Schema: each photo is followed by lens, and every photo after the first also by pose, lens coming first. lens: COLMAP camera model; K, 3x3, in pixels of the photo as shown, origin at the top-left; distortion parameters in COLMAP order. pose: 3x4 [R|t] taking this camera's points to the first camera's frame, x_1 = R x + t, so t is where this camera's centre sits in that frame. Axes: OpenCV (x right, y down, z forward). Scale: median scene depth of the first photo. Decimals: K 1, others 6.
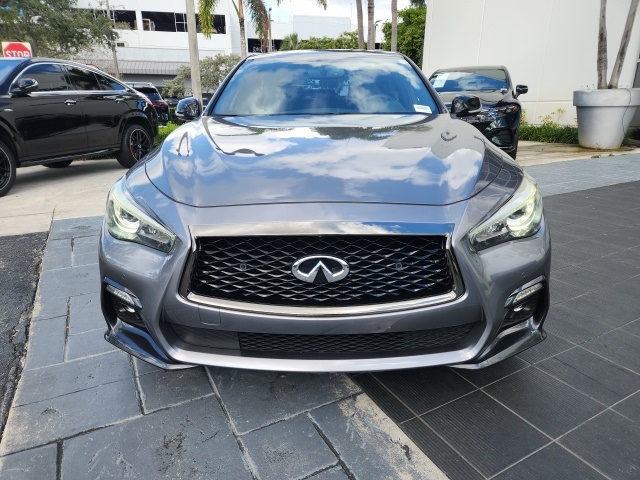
lens RADIAL K [[434.6, 0, 318.5], [0, 434.6, 224.9], [0, 0, 1]] dist [0.077182, -0.073128]
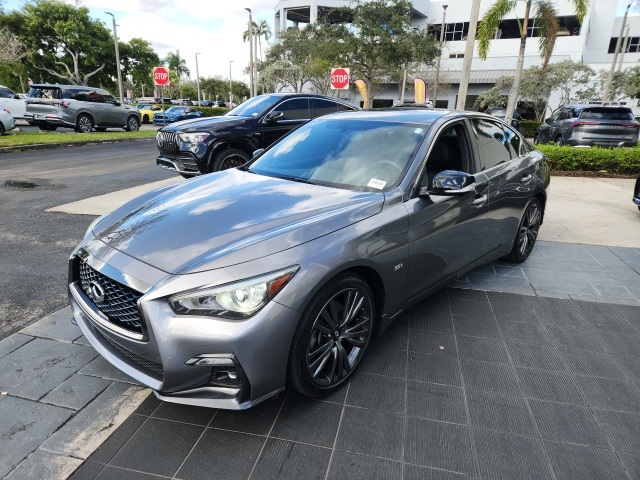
lens RADIAL K [[425.2, 0, 316.3], [0, 425.2, 237.3], [0, 0, 1]] dist [0.073182, -0.067137]
pose [[0.746358, 0.216912, -0.629205, 0.170651], [-0.203759, 0.974474, 0.094243, -0.044579], [0.633586, 0.057867, 0.771505, 0.031510]]
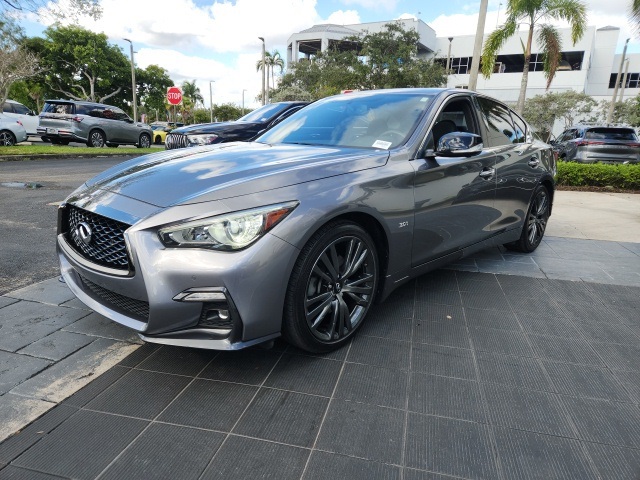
lens RADIAL K [[423.3, 0, 326.5], [0, 423.3, 231.1], [0, 0, 1]] dist [0.080020, -0.076663]
pose [[0.746304, 0.177634, -0.641465, 0.173934], [-0.217478, 0.975913, 0.017227, -0.012671], [0.629074, 0.126648, 0.766959, 0.043013]]
